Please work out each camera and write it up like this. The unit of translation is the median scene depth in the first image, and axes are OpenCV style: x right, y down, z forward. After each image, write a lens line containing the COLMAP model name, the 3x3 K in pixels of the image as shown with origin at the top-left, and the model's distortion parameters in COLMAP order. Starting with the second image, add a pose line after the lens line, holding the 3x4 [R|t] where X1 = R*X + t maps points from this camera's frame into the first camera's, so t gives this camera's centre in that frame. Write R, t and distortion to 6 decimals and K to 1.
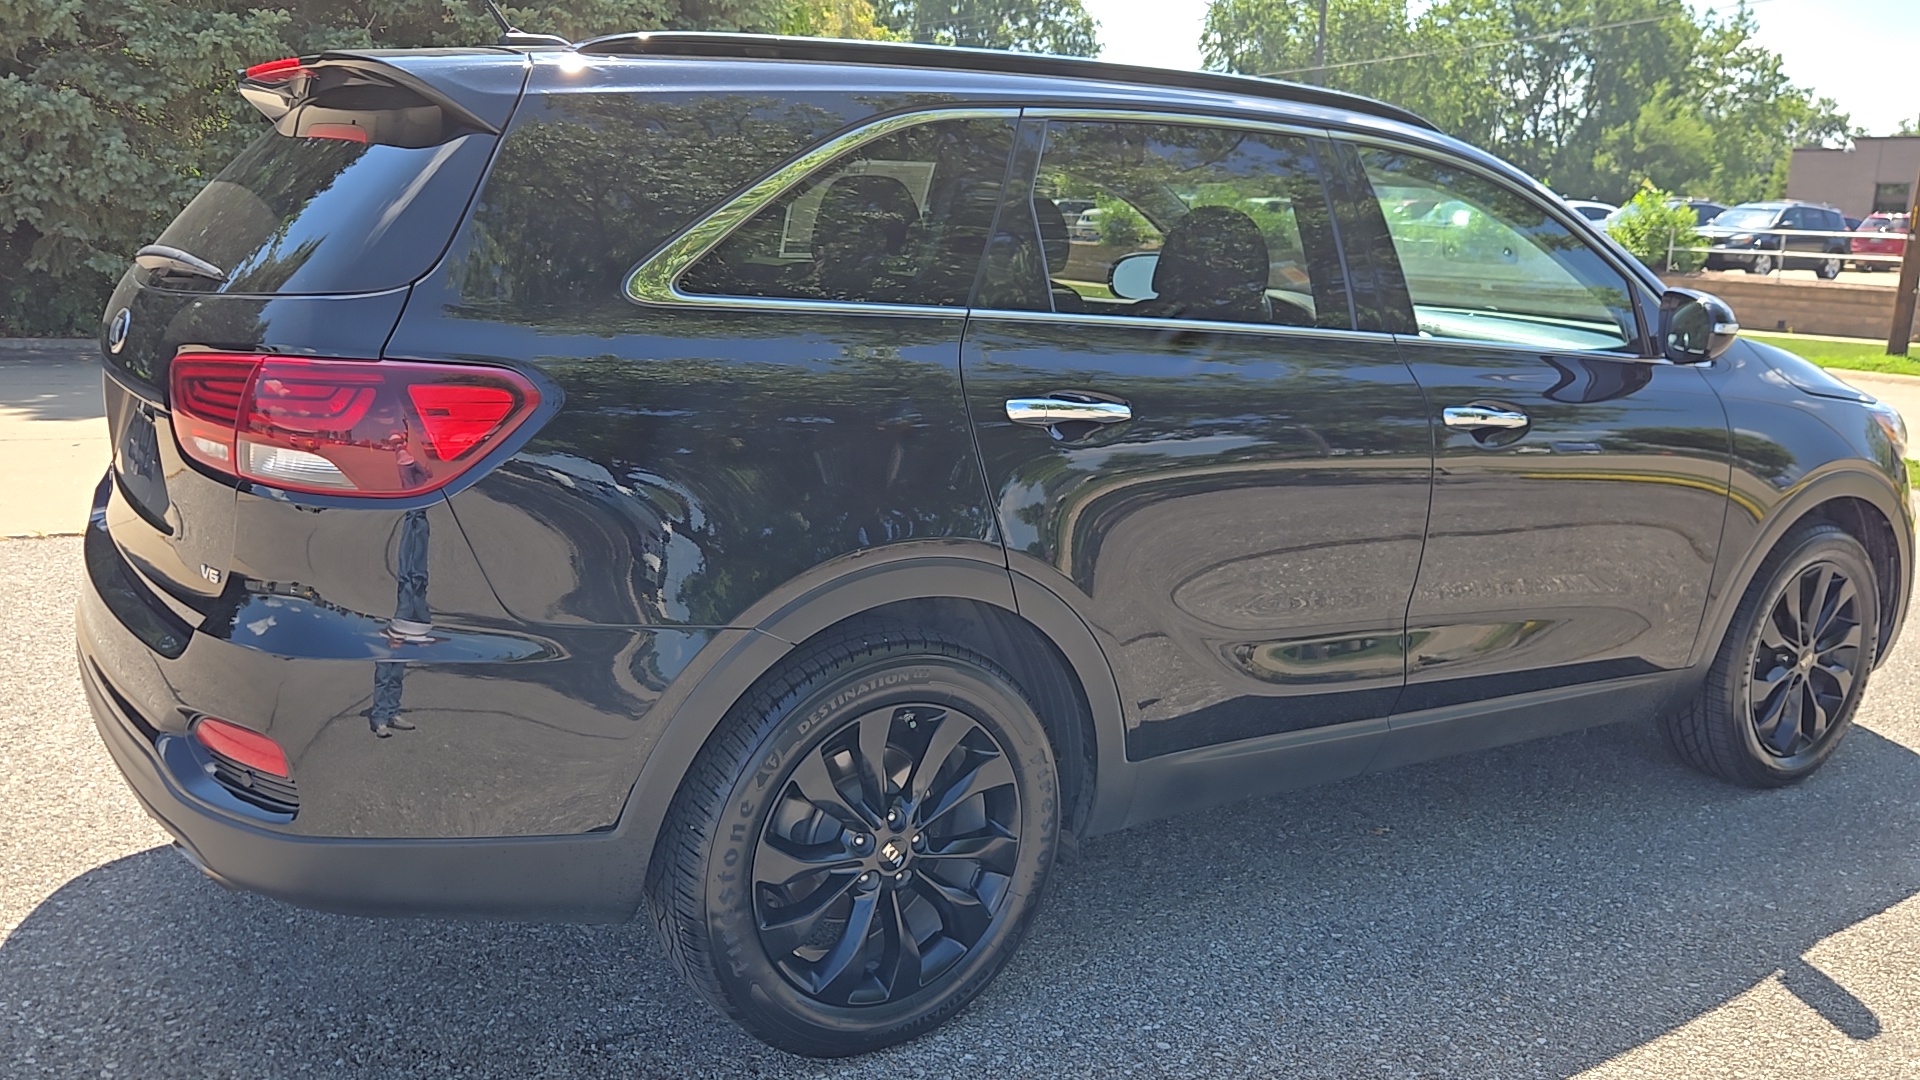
lens RADIAL K [[1607.1, 0, 957.6], [0, 1607.1, 539.5], [0, 0, 1]] dist [0.013969, -0.024377]
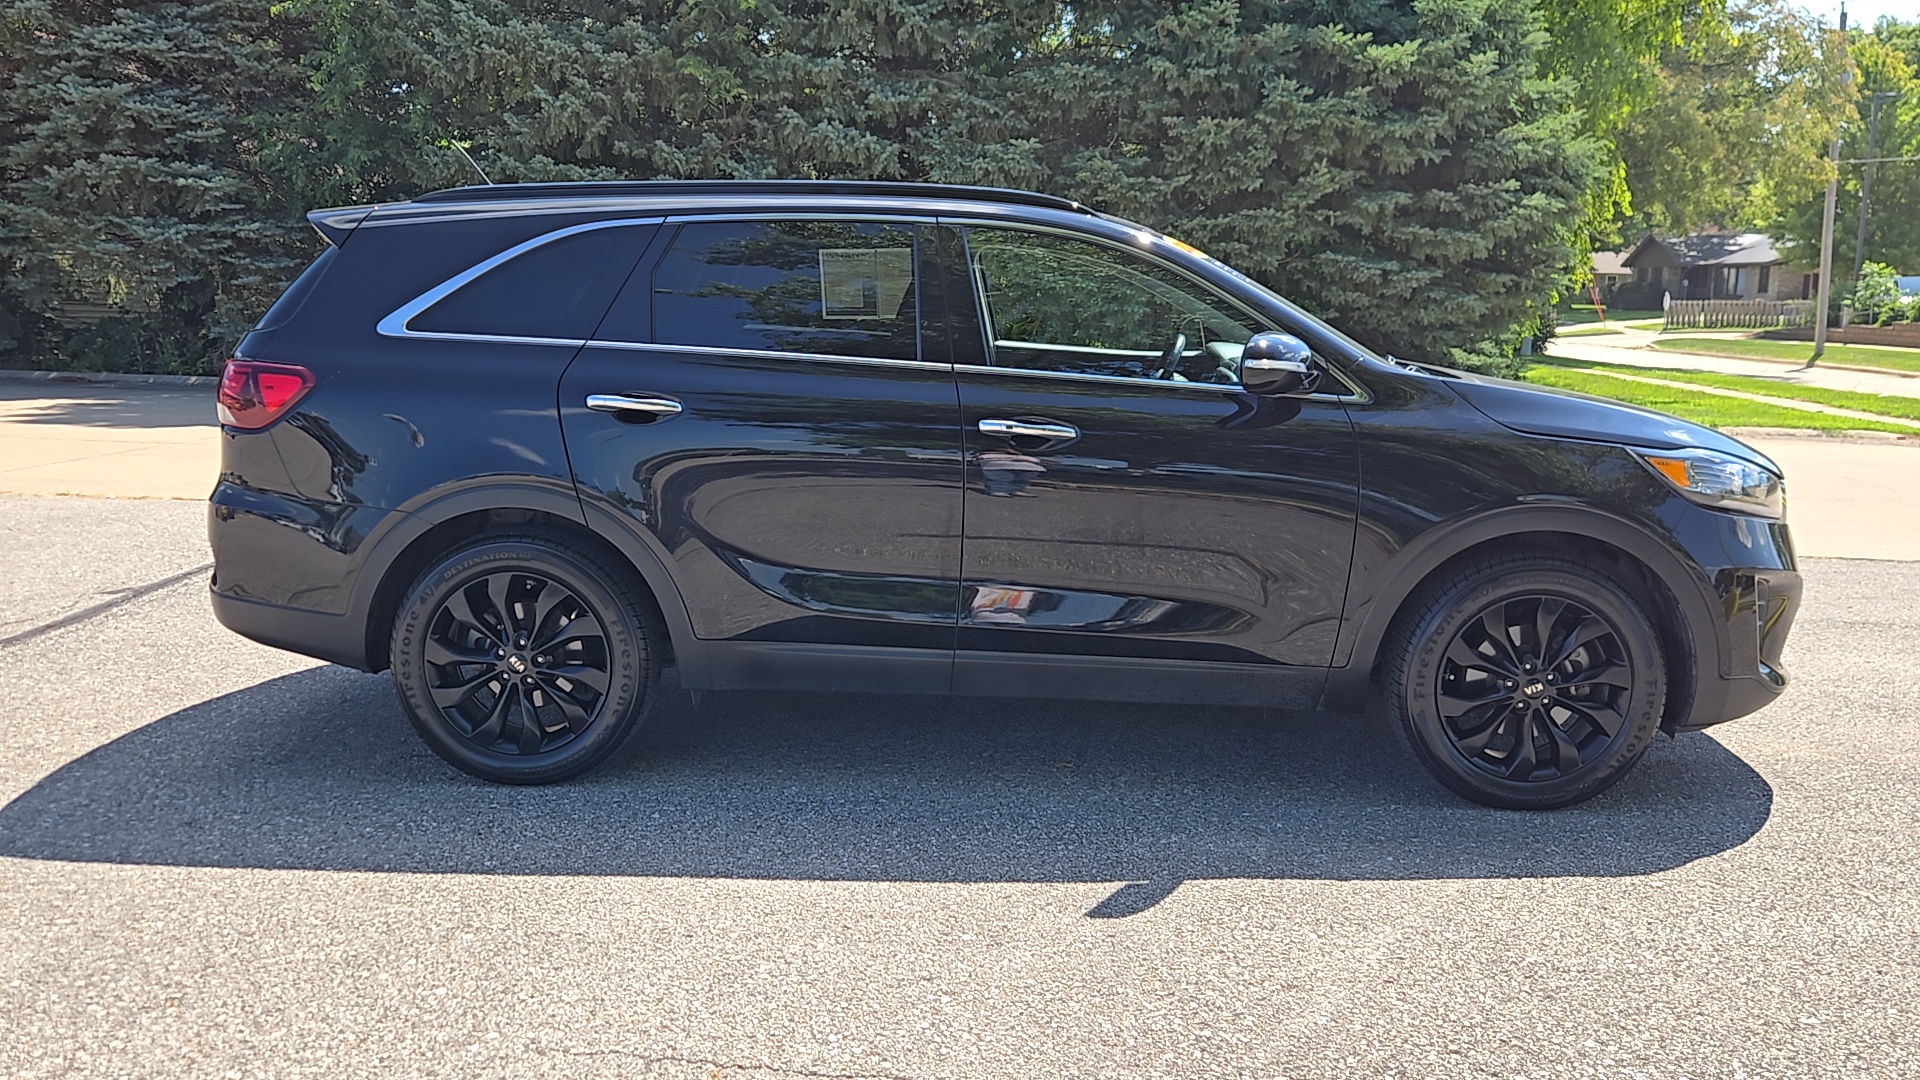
lens RADIAL K [[1607.1, 0, 957.6], [0, 1607.1, 539.5], [0, 0, 1]] dist [0.013969, -0.024377]
pose [[0.808770, 0.065473, -0.584470, 1.308552], [-0.095934, 0.995160, -0.021271, 0.059155], [0.580248, 0.073274, 0.811137, -0.105911]]
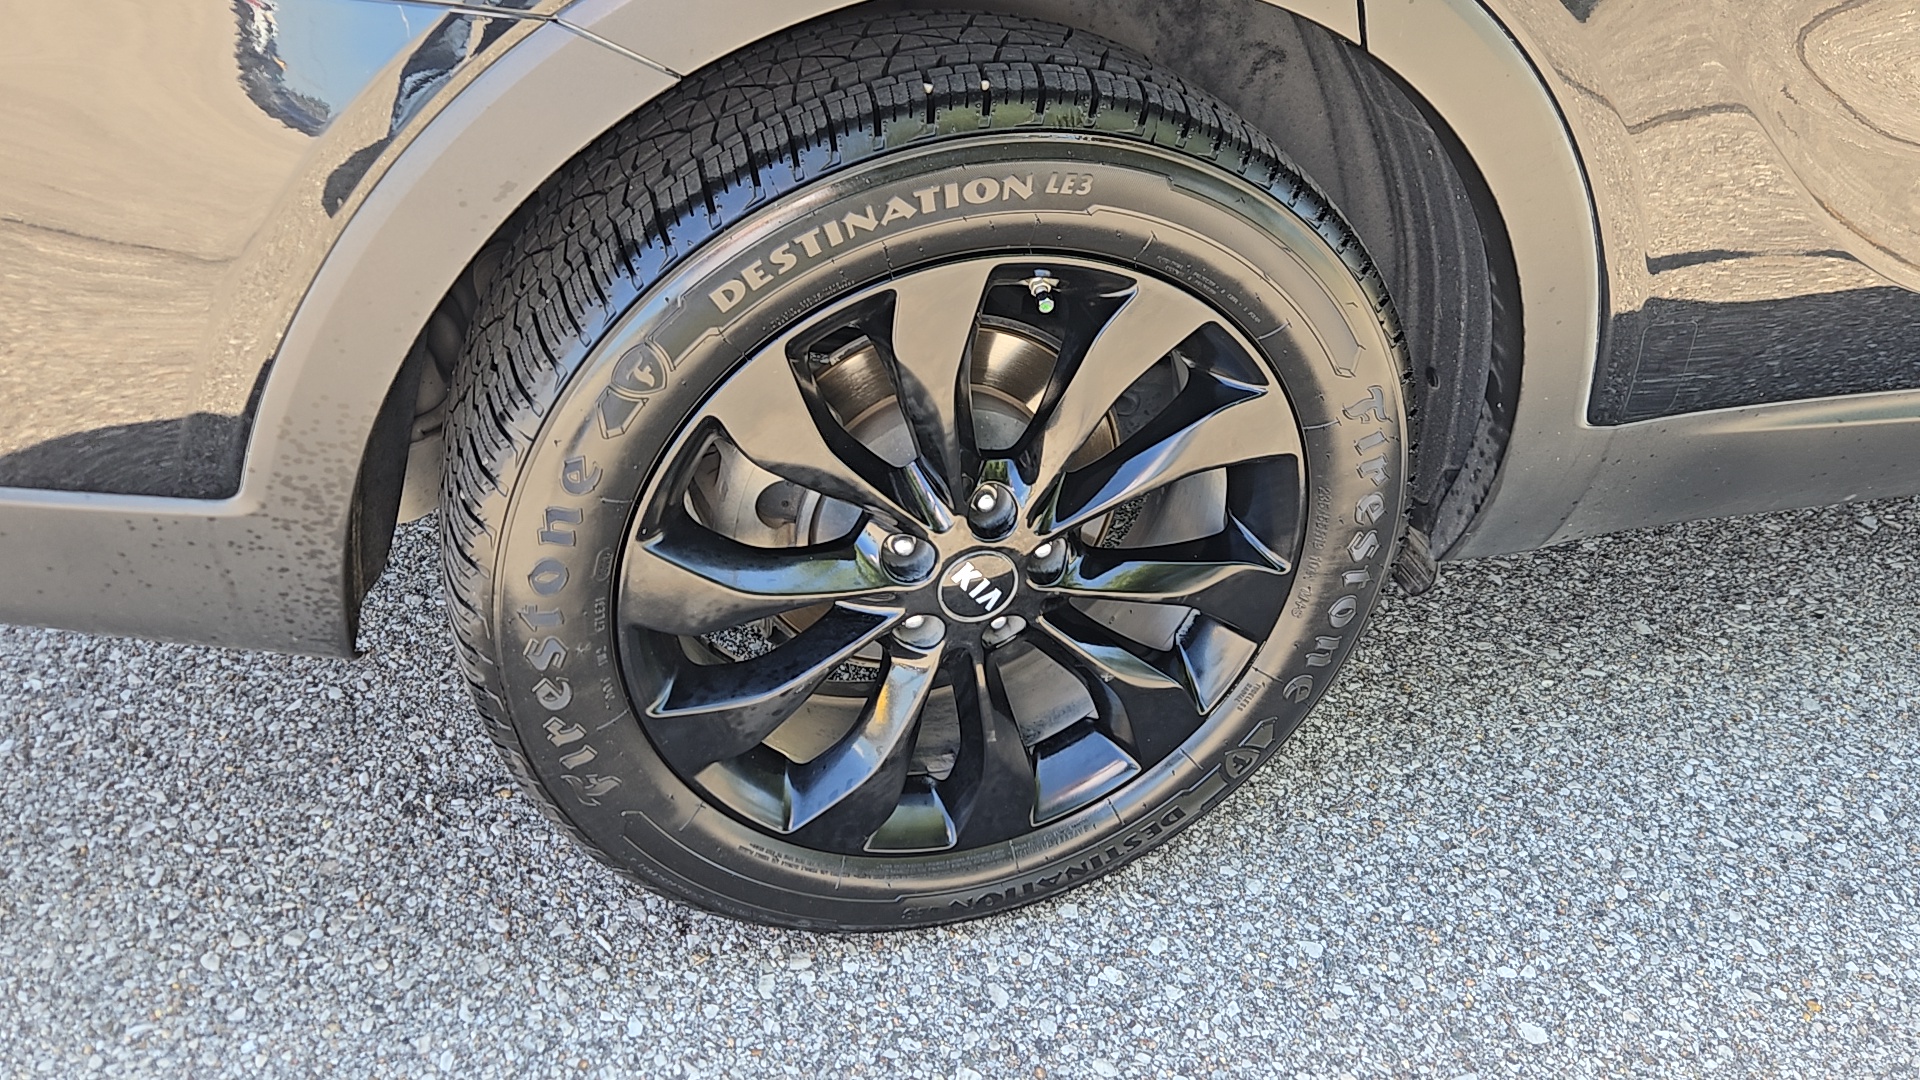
lens RADIAL K [[1569.9, 0, 957.1], [0, 1569.9, 526.9], [0, 0, 1]] dist [0.001630, 0.007419]
pose [[0.953768, 0.175017, -0.244327, 0.055262], [-0.076108, 0.927100, 0.367005, 0.023051], [0.290748, -0.331442, 0.897559, 0.602562]]
